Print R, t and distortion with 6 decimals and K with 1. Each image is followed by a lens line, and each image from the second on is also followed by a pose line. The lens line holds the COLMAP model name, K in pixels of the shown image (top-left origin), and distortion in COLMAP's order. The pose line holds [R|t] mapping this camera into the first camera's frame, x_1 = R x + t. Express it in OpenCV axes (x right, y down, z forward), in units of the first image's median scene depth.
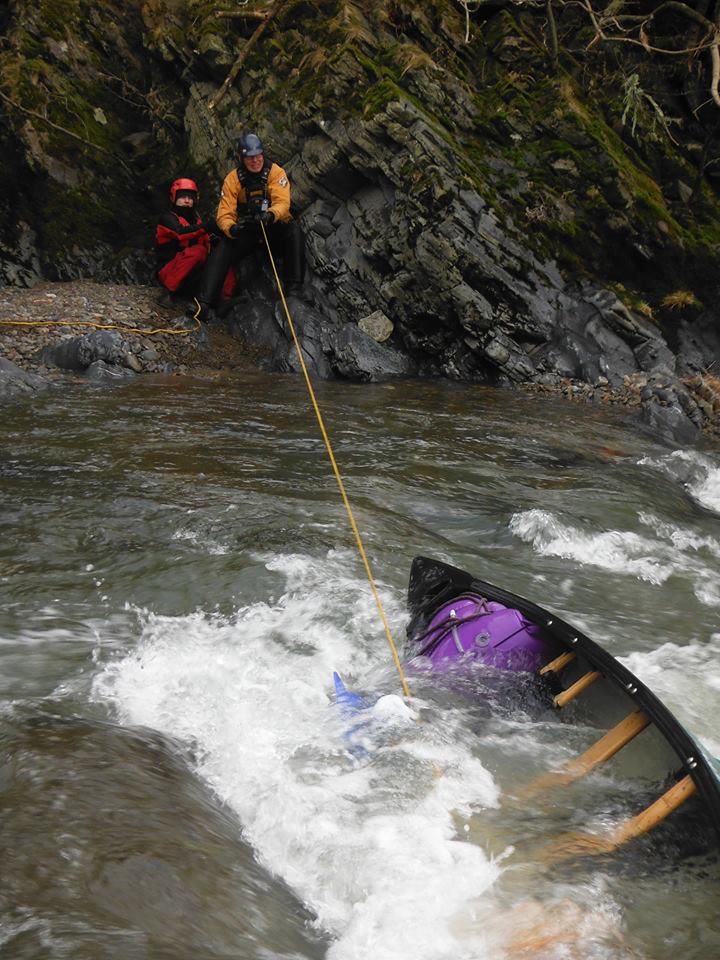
lens RADIAL K [[1643.0, 0, 358.9], [0, 1643.0, 478.9], [0, 0, 1]] dist [0.011462, 0.000000]
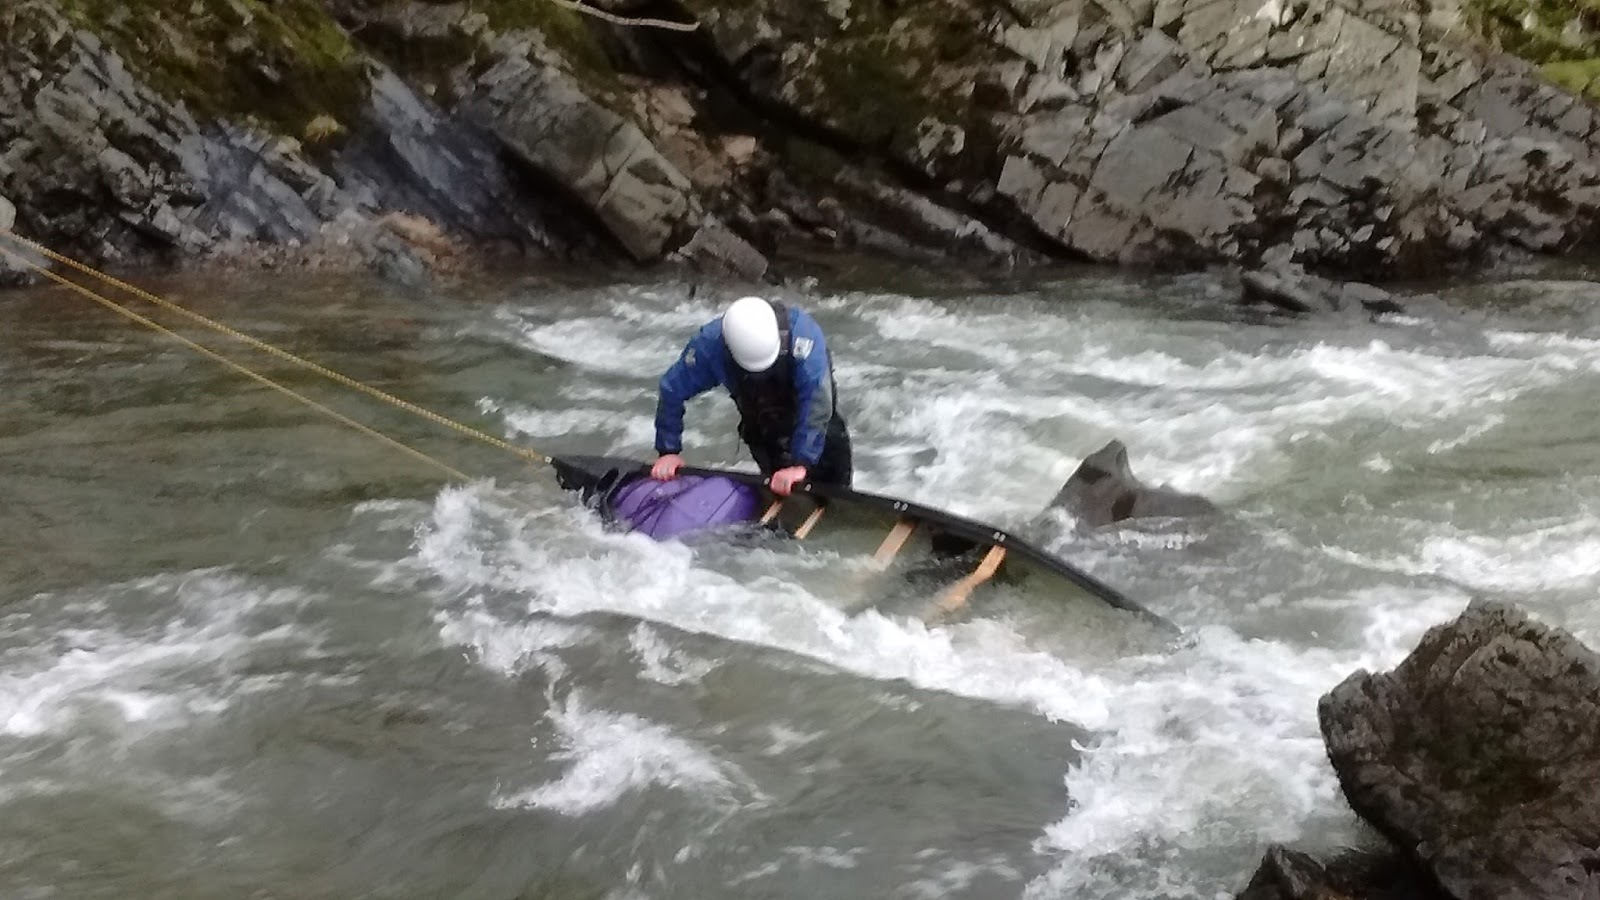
lens RADIAL K [[2735.4, 0, 815.5], [0, 2735.4, 388.4], [0, 0, 1]] dist [0.025867, 0.000000]
pose [[0.824076, -0.178045, 0.537772, -0.383076], [0.155550, 0.983954, 0.087404, -0.062742], [-0.544704, 0.011623, 0.838548, -0.313159]]
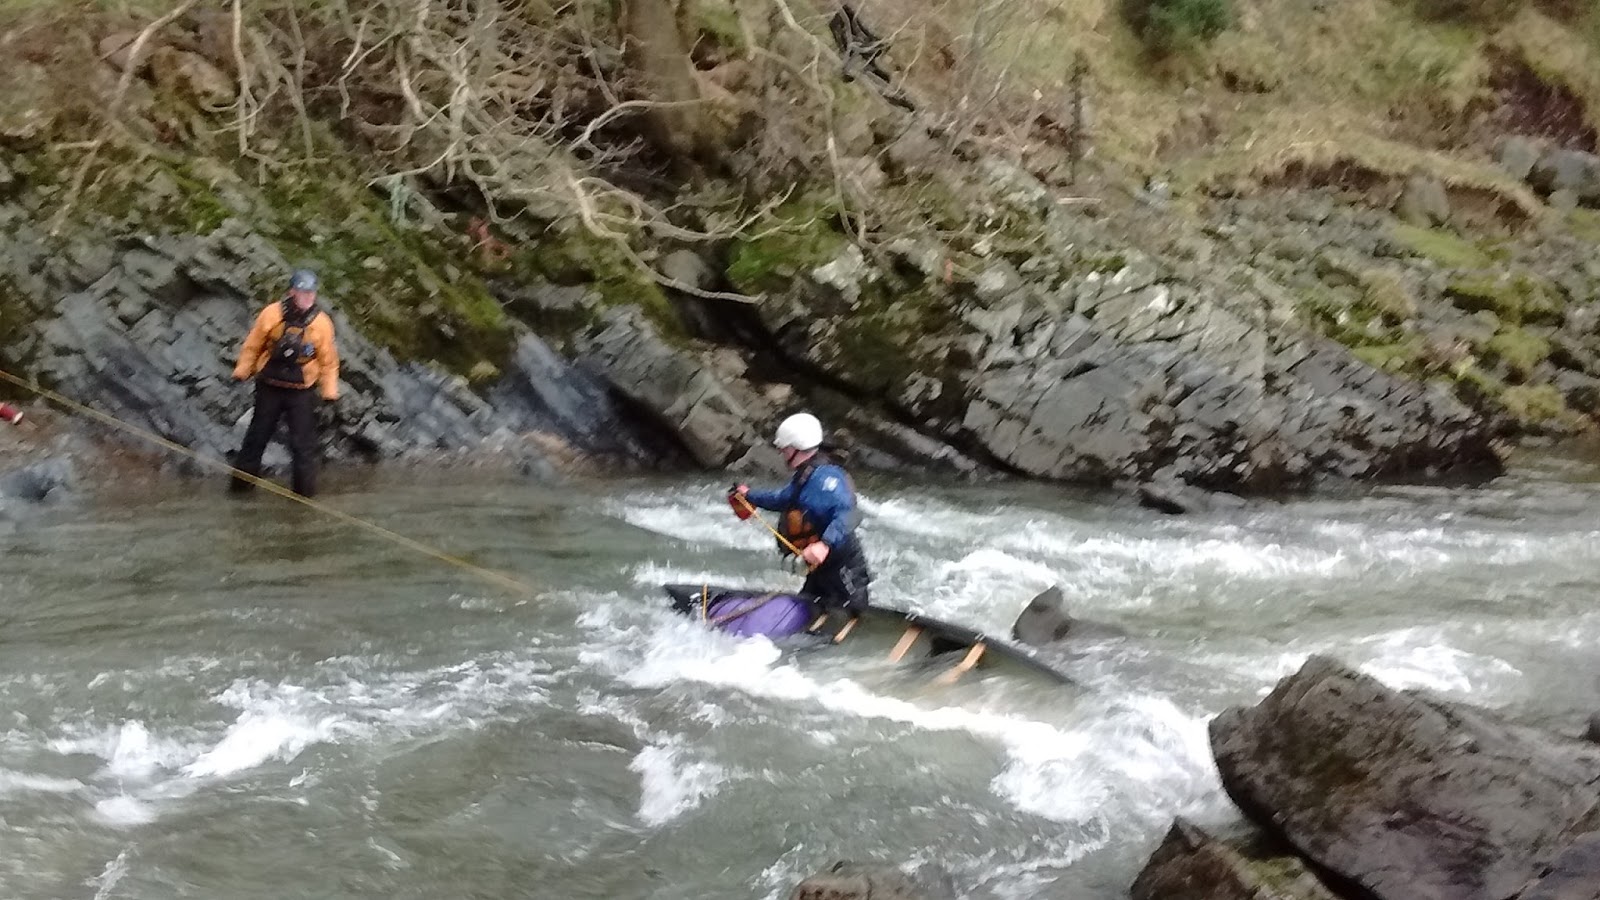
lens RADIAL K [[2053.1, 0, 806.0], [0, 2053.1, 436.0], [0, 0, 1]] dist [0.004852, 0.000000]
pose [[0.827273, -0.118427, 0.549176, -0.437679], [0.135808, 0.990694, 0.009059, -0.045760], [-0.545138, 0.067088, 0.835657, -0.356742]]
